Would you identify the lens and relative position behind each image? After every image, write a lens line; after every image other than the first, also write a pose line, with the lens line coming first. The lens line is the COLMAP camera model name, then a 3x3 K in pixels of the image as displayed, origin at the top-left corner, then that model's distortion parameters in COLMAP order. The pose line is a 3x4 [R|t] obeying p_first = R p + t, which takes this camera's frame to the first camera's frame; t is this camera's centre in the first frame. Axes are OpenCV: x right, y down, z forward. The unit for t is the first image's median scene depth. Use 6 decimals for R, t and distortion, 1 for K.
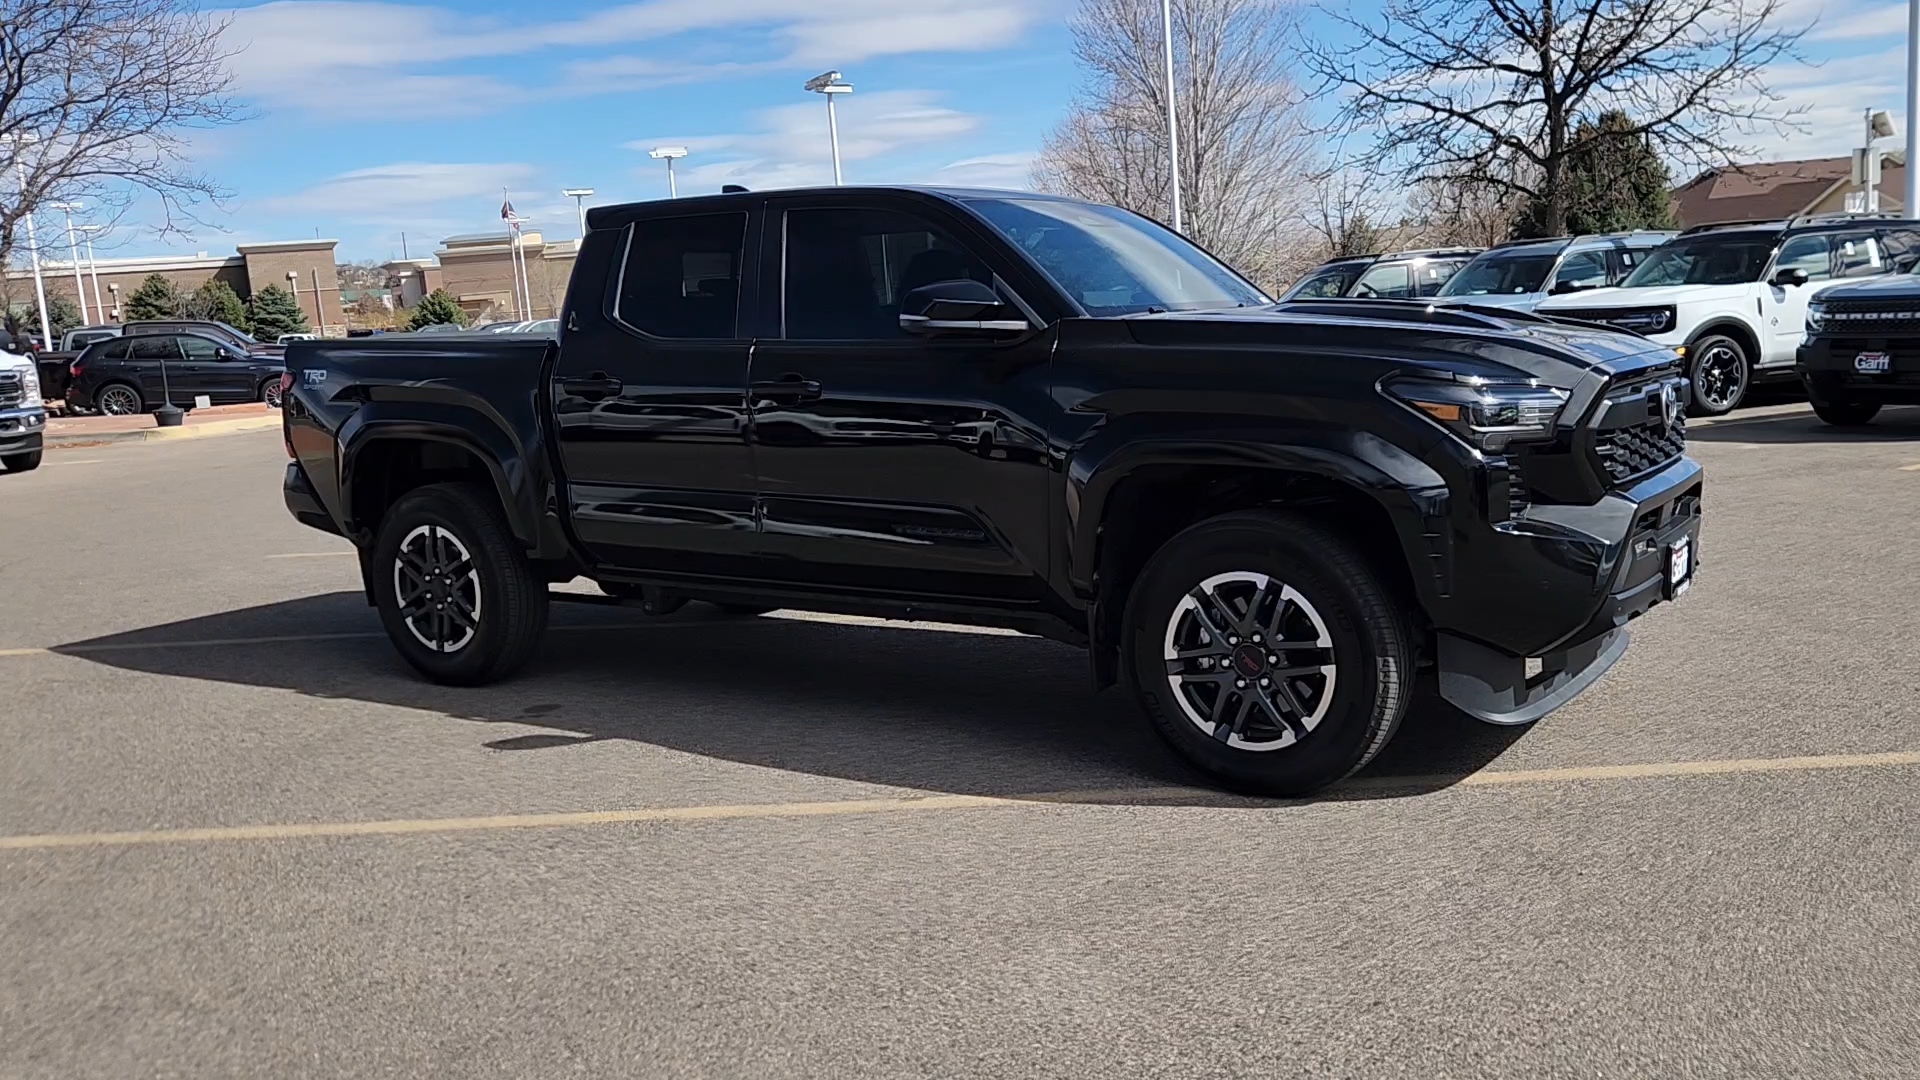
lens RADIAL K [[1632.3, 0, 956.1], [0, 1632.3, 556.9], [0, 0, 1]] dist [0.036490, -0.020745]
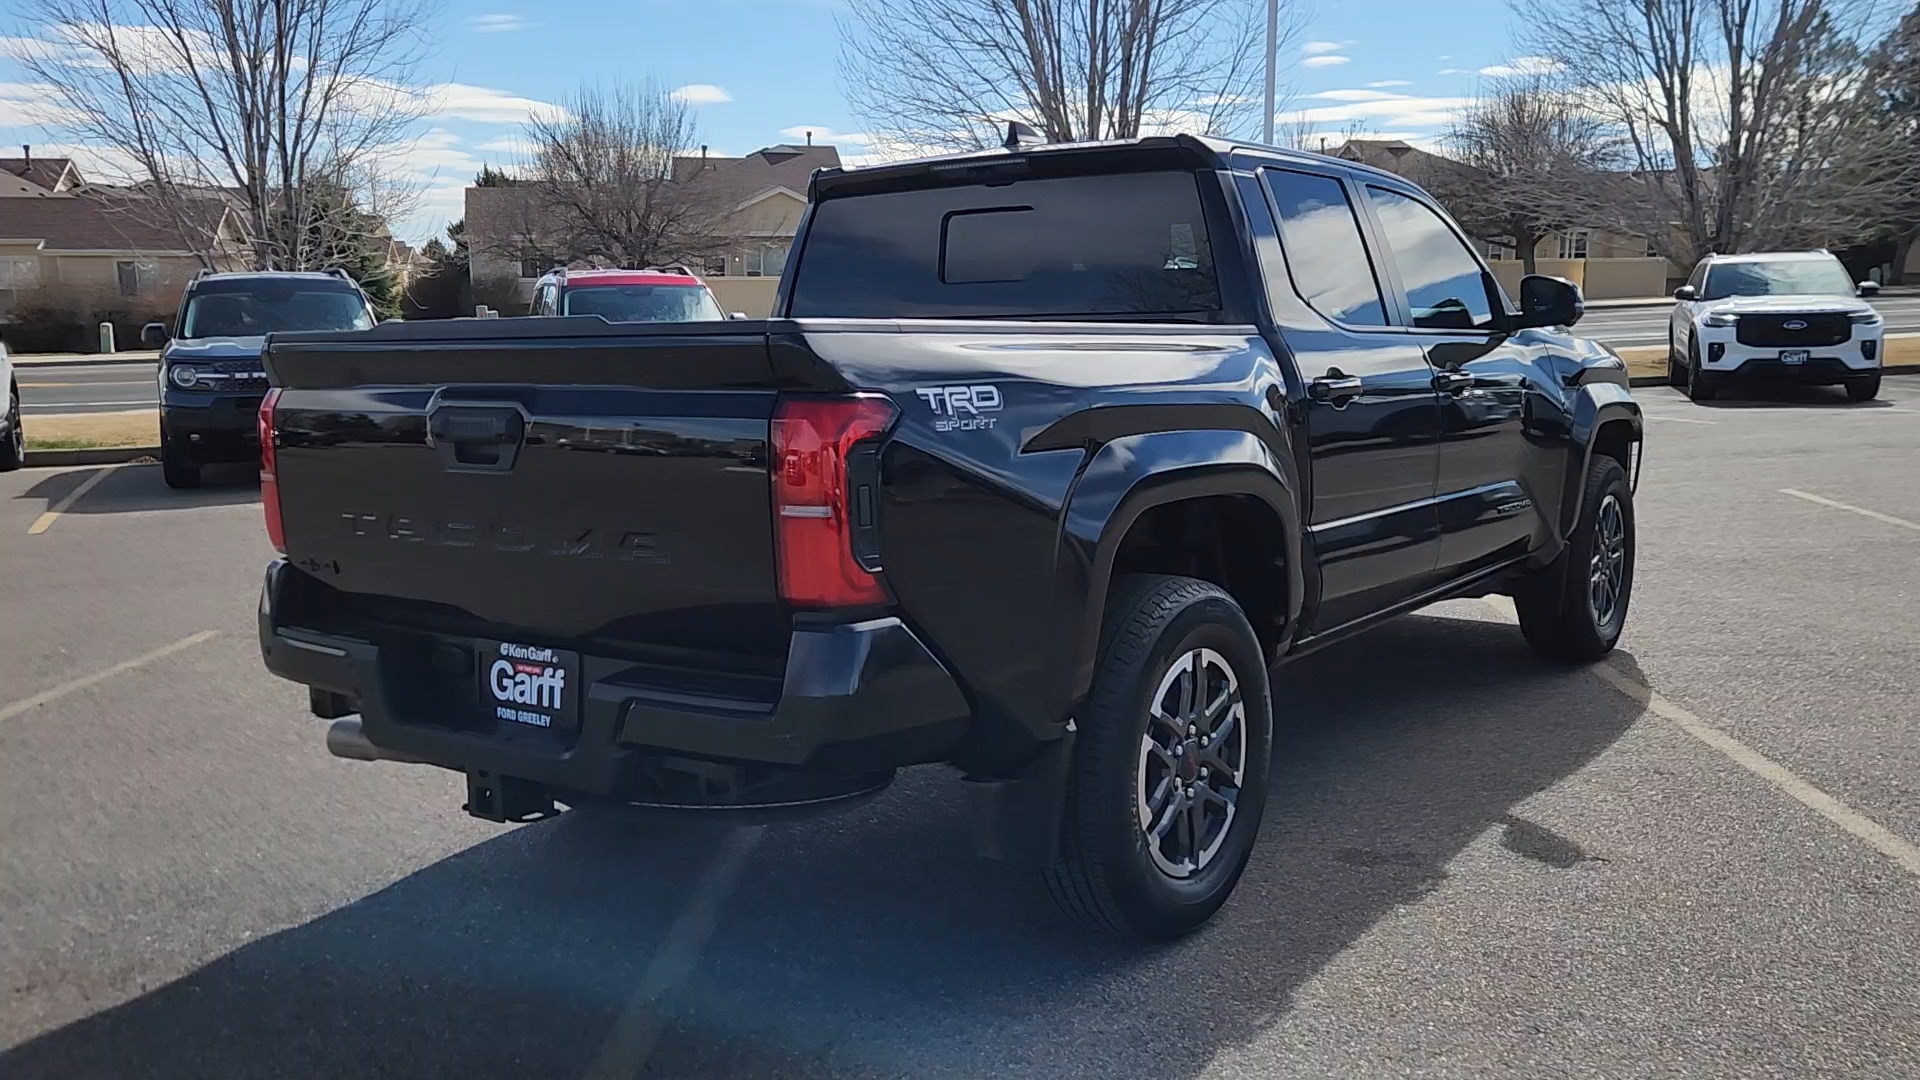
lens RADIAL K [[1632.3, 0, 950.4], [0, 1632.3, 534.6], [0, 0, 1]] dist [0.036490, -0.020745]
pose [[0.038743, -0.089910, 0.995196, -0.828977], [0.167449, 0.982445, 0.082239, -0.111560], [-0.985119, 0.163458, 0.053118, 0.987799]]
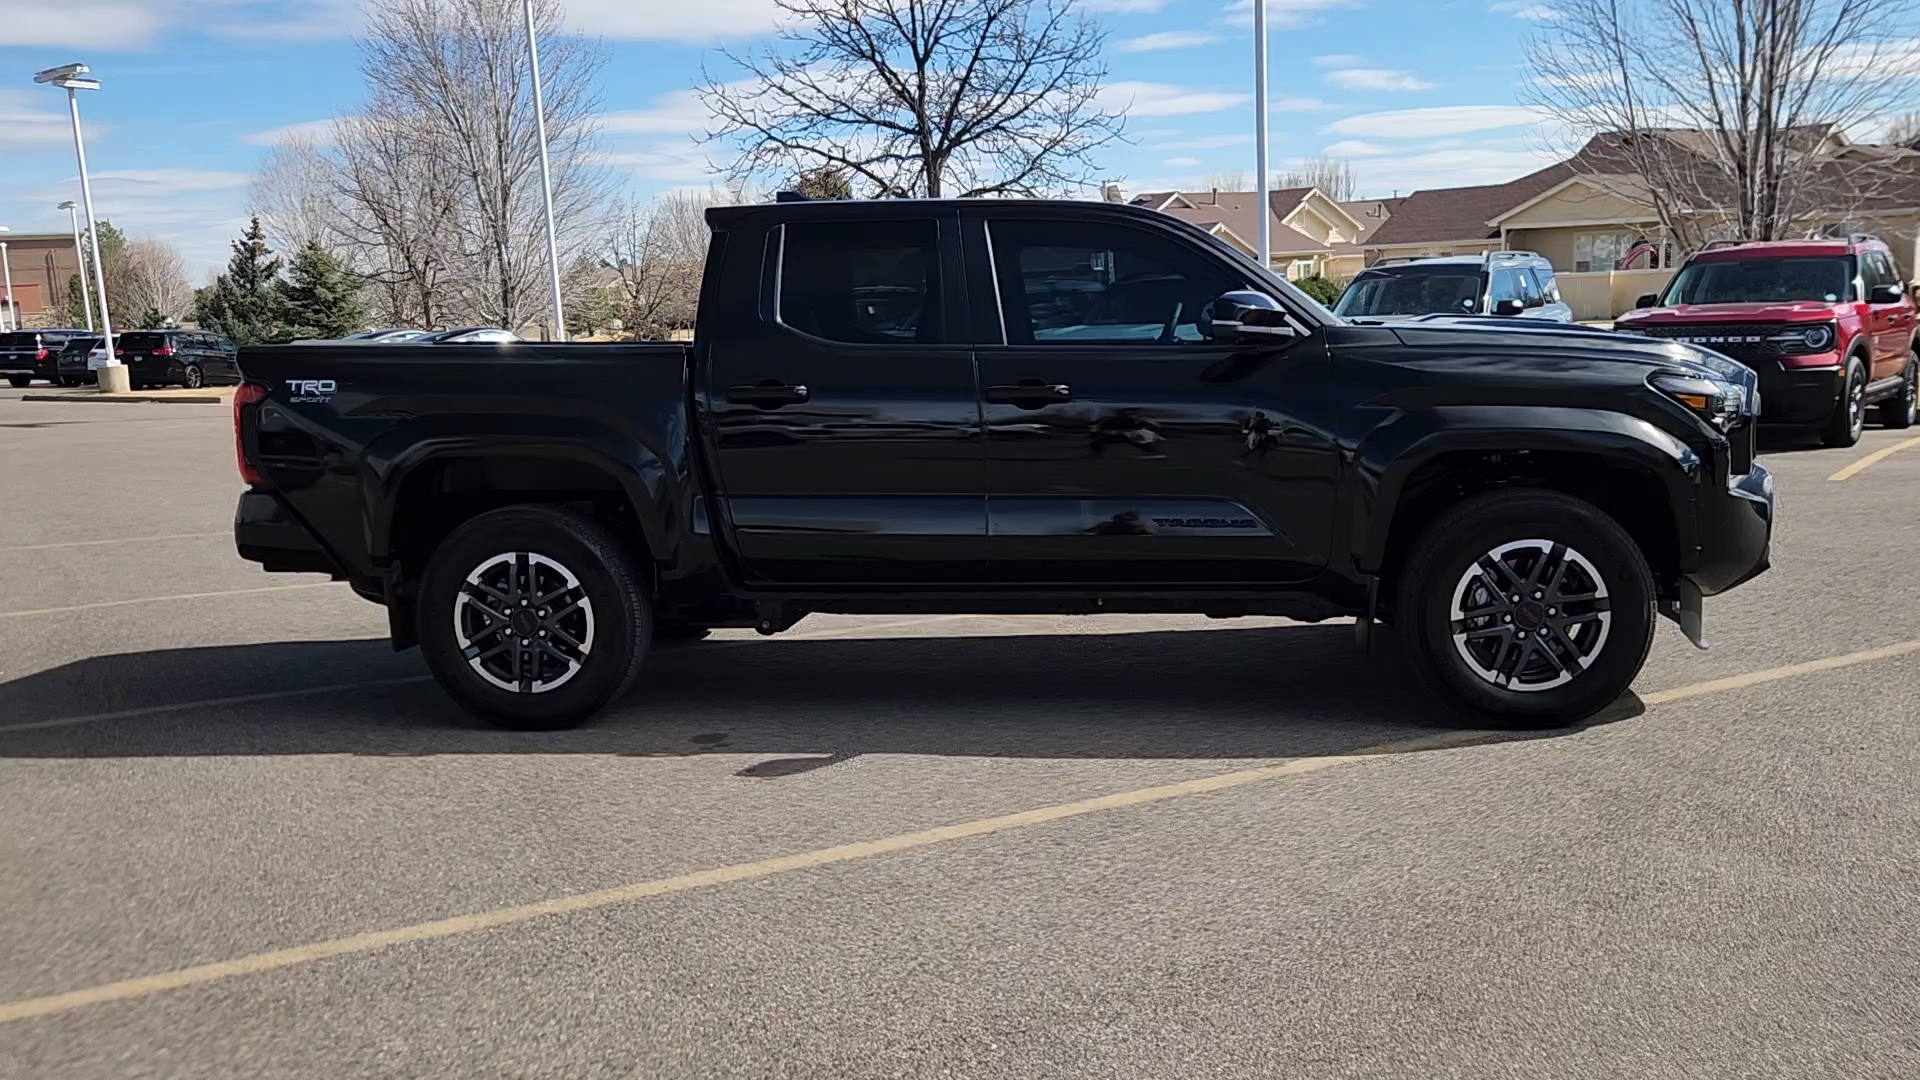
lens RADIAL K [[1632.3, 0, 955.3], [0, 1632.3, 550.0], [0, 0, 1]] dist [0.036490, -0.020745]
pose [[0.884891, -0.046120, 0.463510, -0.494820], [0.058783, 0.998187, -0.012902, 0.004992], [-0.462075, 0.038663, 0.885998, 0.092673]]
